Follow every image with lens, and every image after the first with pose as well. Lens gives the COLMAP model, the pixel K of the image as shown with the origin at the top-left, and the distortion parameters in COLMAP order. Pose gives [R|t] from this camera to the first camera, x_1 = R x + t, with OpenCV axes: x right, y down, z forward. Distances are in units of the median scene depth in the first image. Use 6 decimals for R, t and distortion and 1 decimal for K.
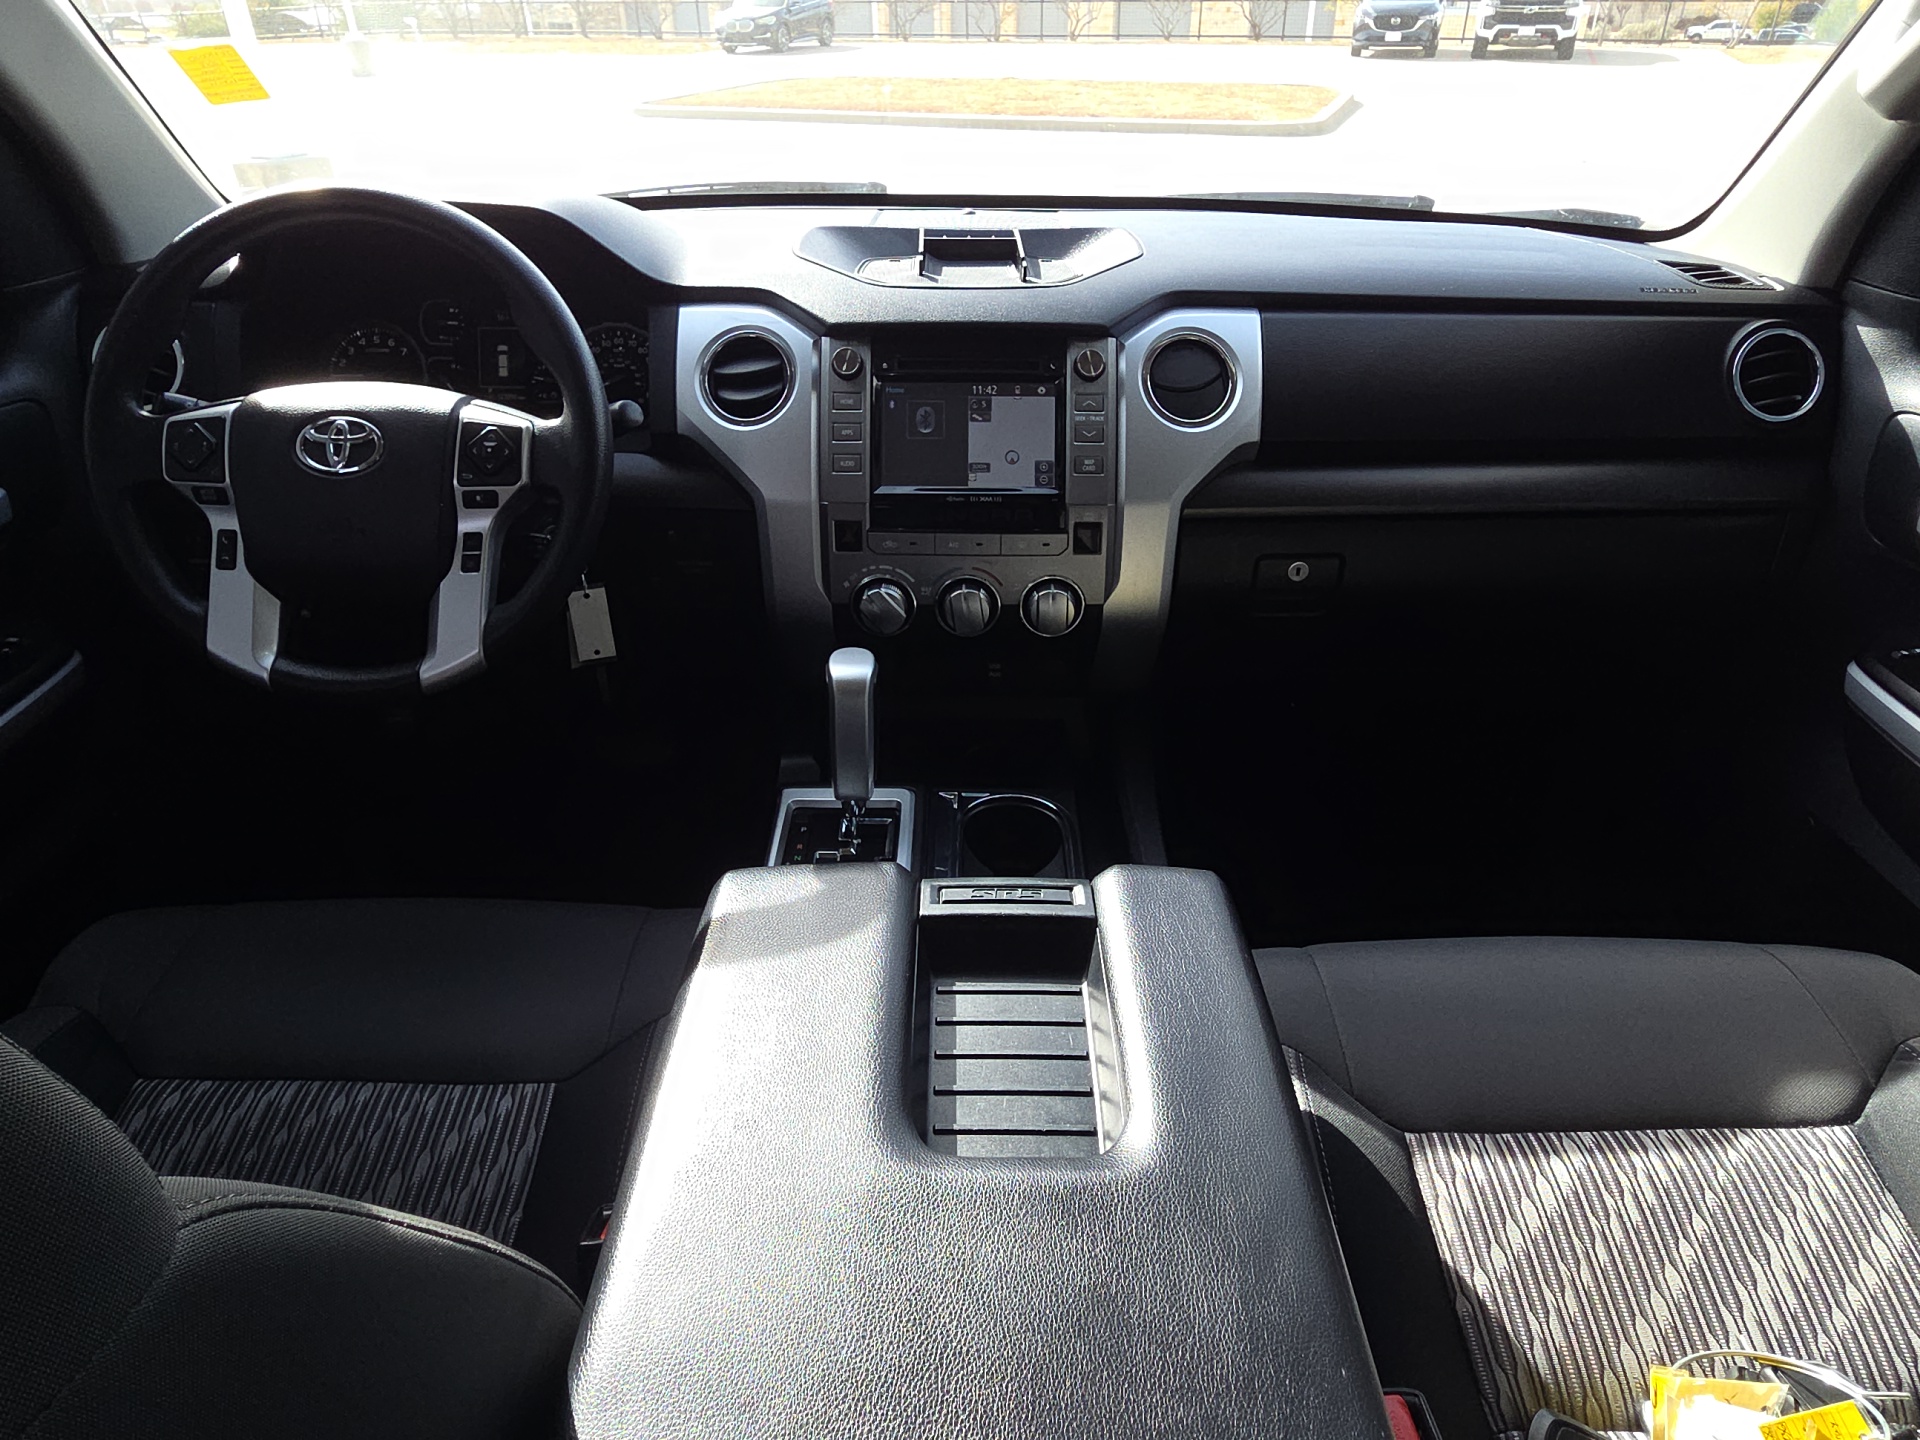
lens RADIAL K [[1162.3, 0, 955.5], [0, 1162.3, 698.8], [0, 0, 1]] dist [-0.004460, -0.000111]
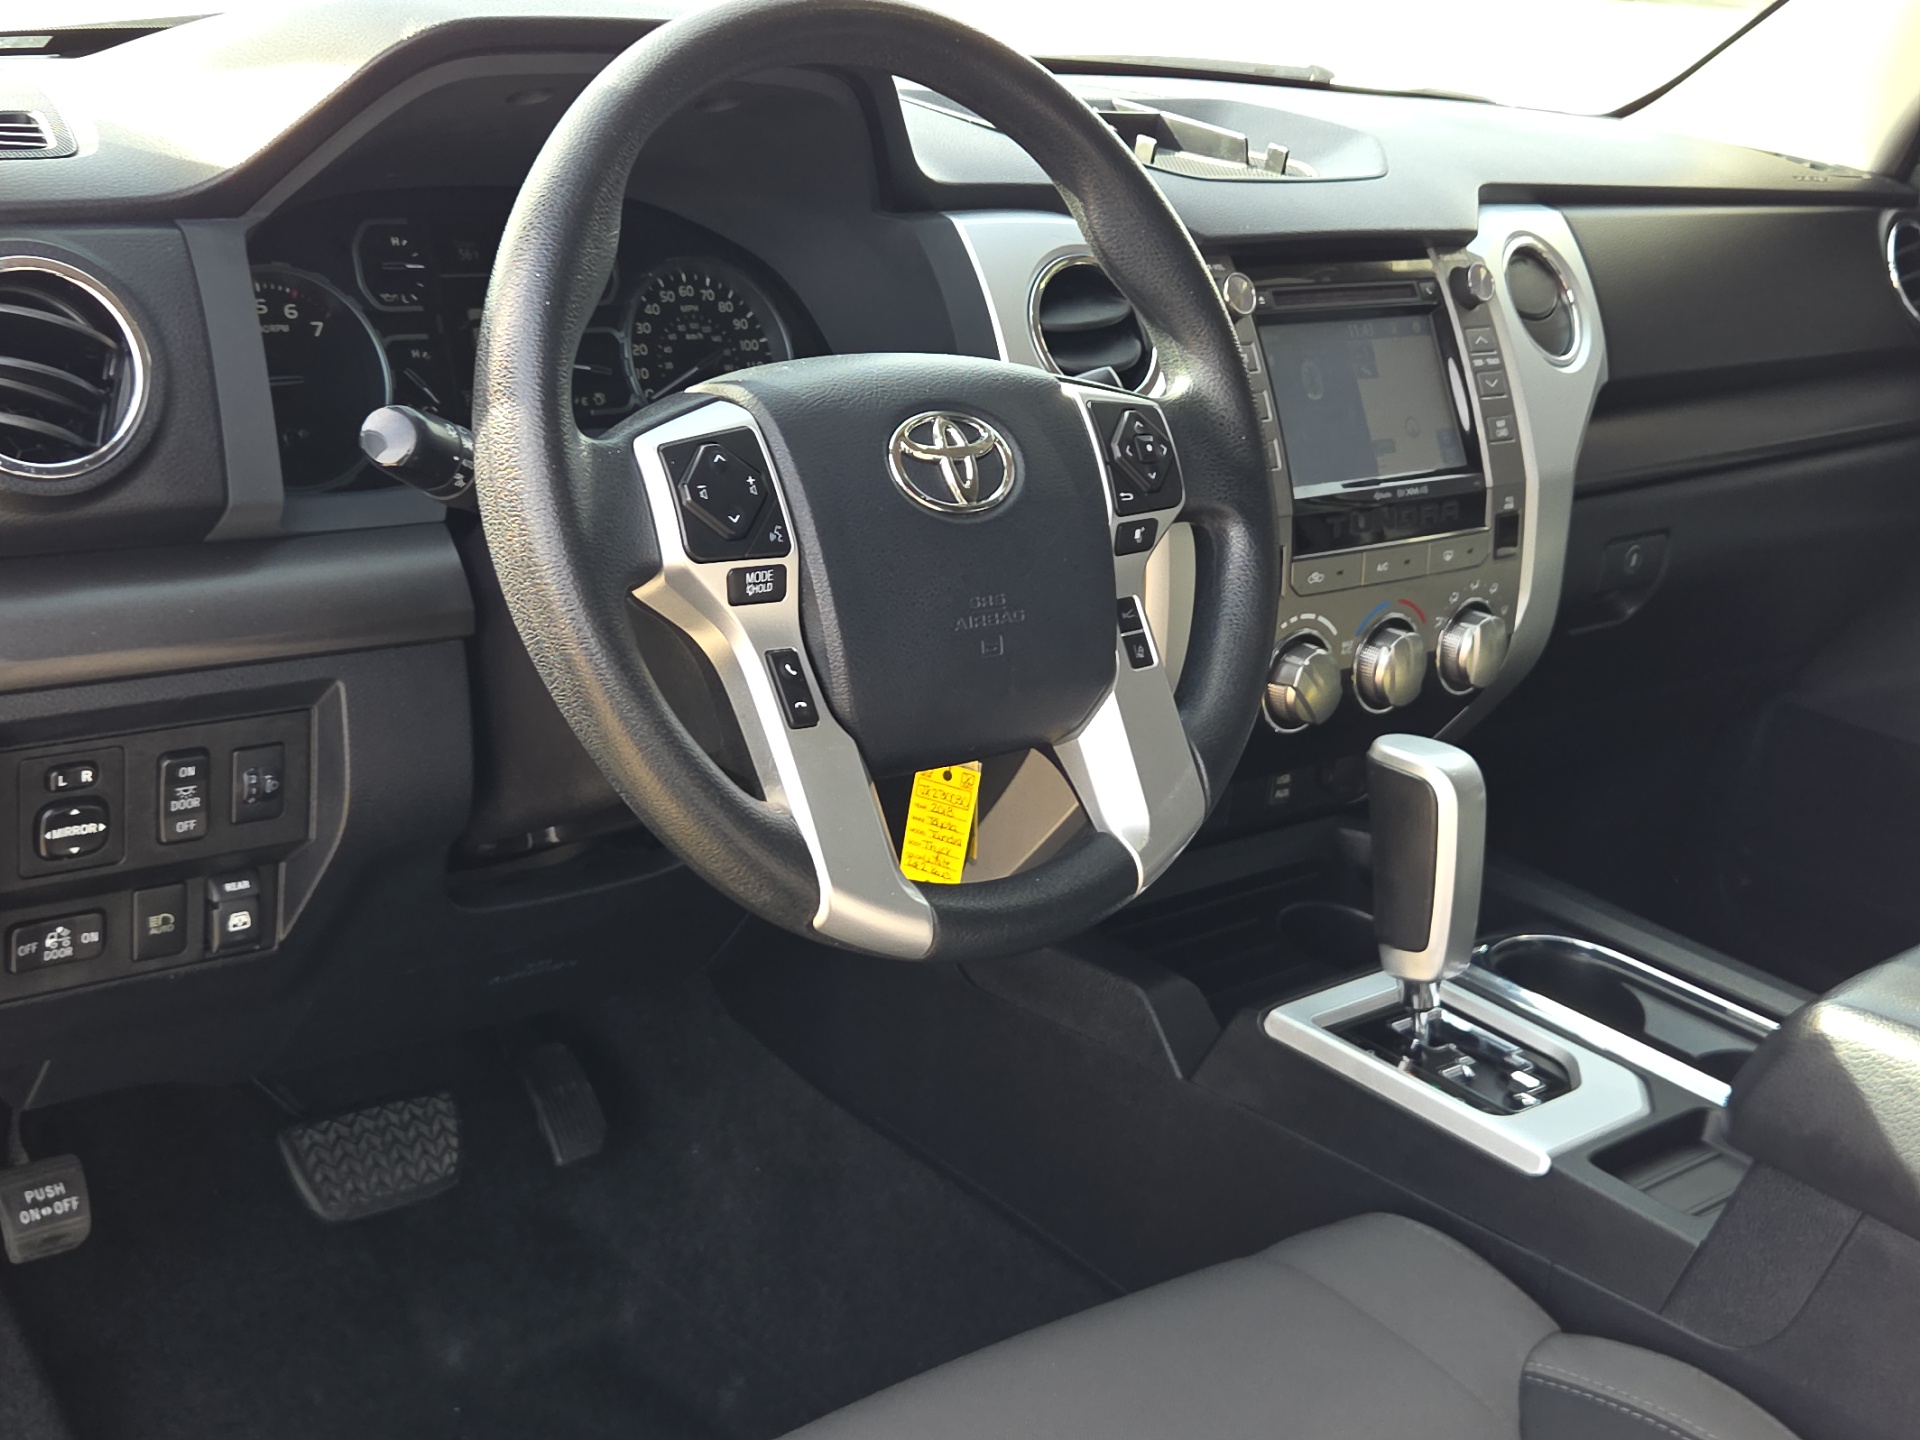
lens RADIAL K [[2428.1, 0, 960.0], [0, 2428.1, 720.0], [0, 0, 1]] dist [0.017172, -0.023678]
pose [[0.745855, -0.152060, 0.648520, -1.228986], [0.243418, 0.968479, -0.052870, -0.043278], [-0.620039, 0.197295, 0.759359, 0.171256]]
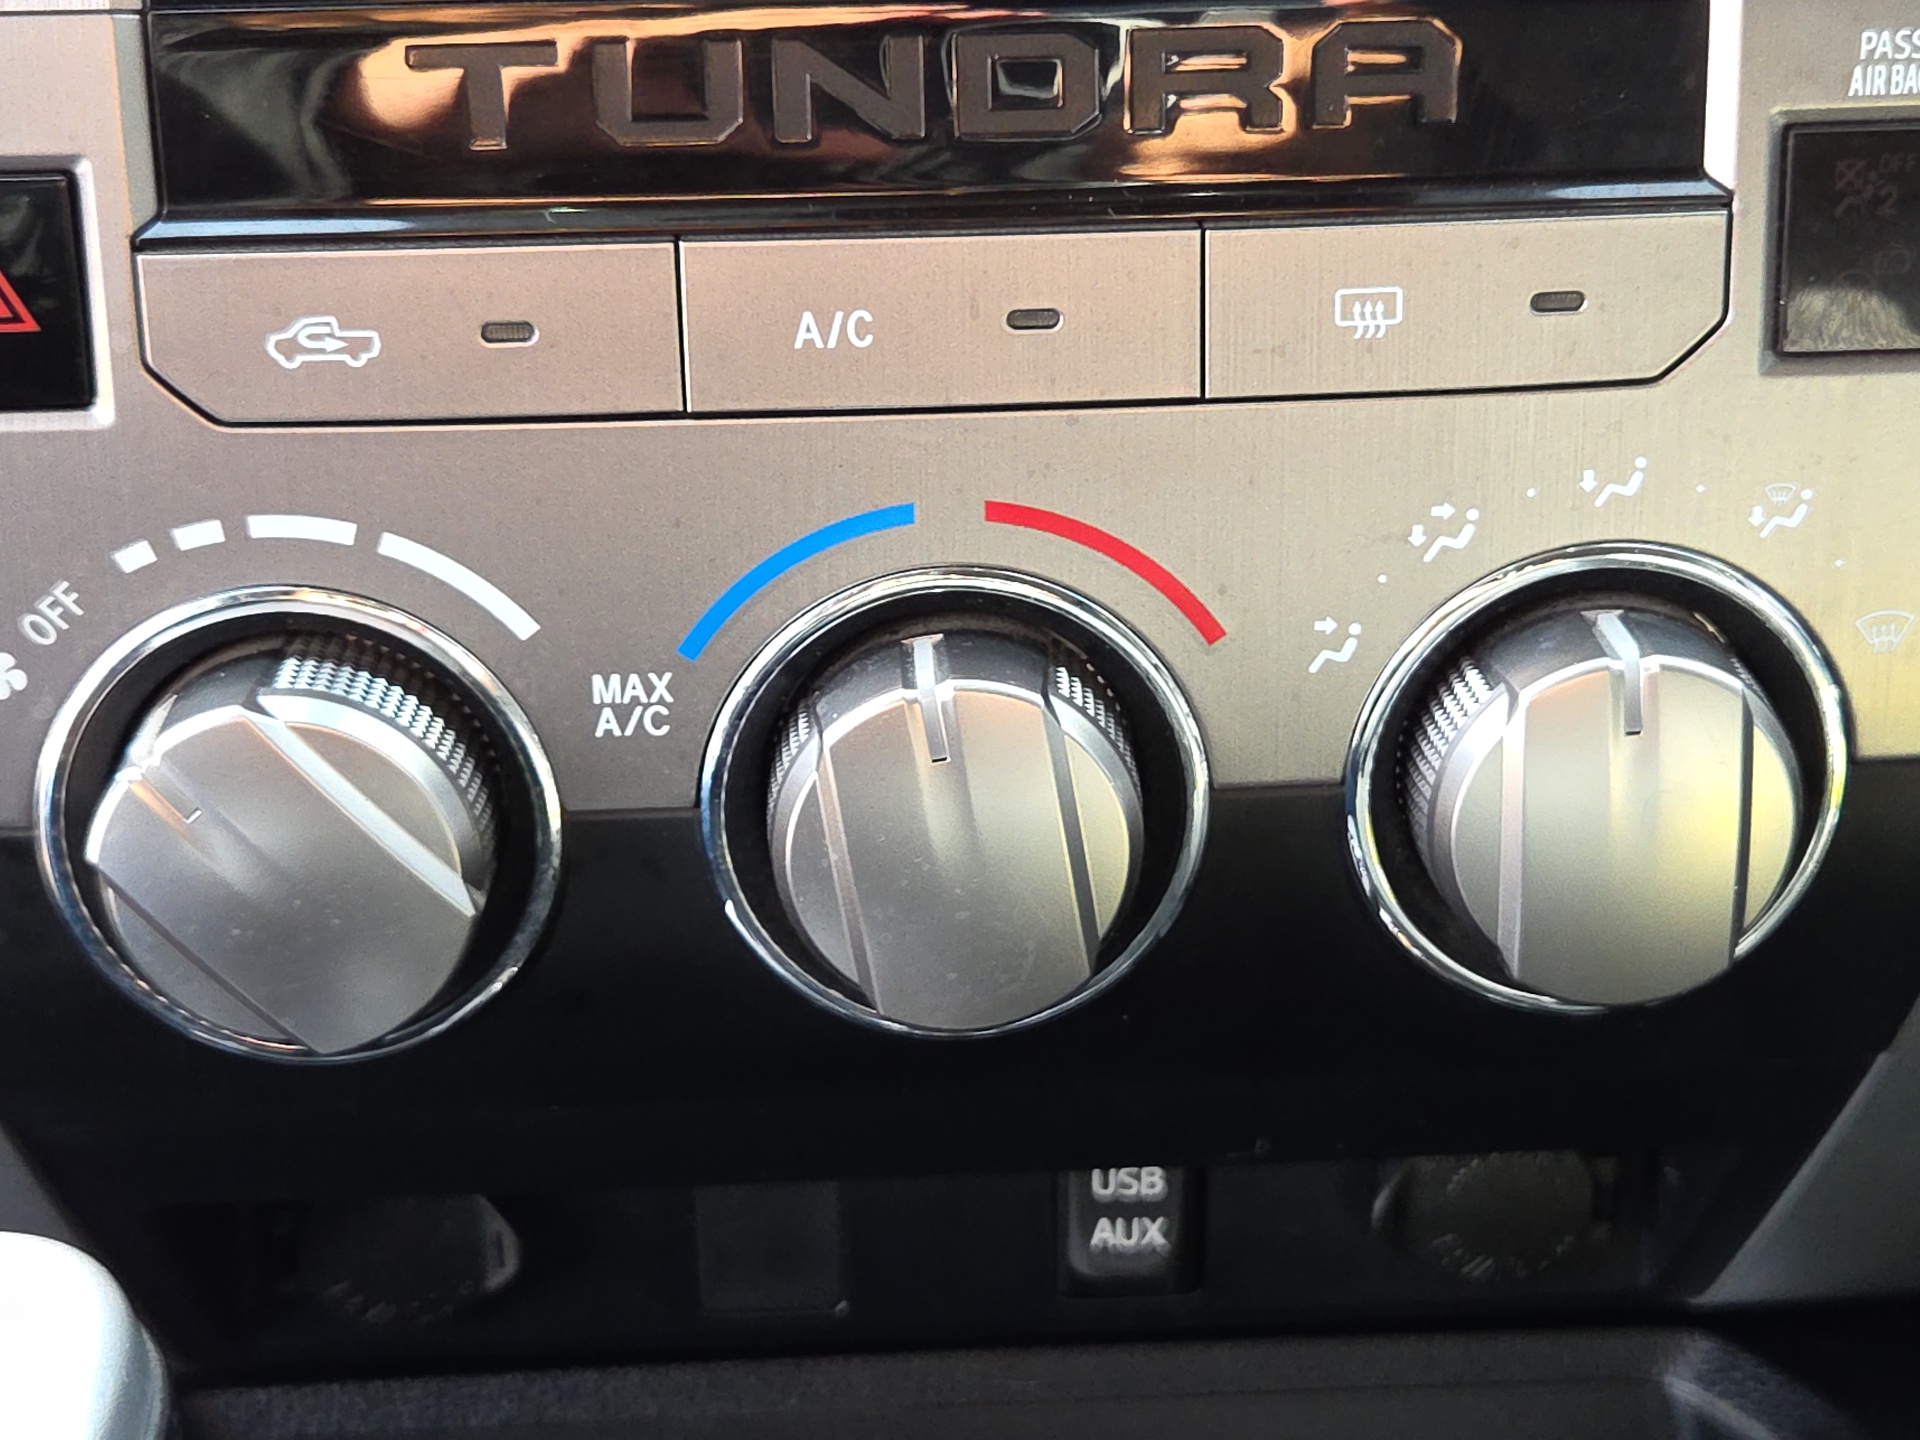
lens RADIAL K [[3086.9, 0, 960.0], [0, 3086.9, 720.0], [0, 0, 1]] dist [0.053972, -0.019360]
pose [[0.998444, -0.038327, 0.040502, -0.003398], [0.042268, 0.993945, -0.101424, -0.065286], [-0.036369, 0.102978, 0.994019, 0.783194]]
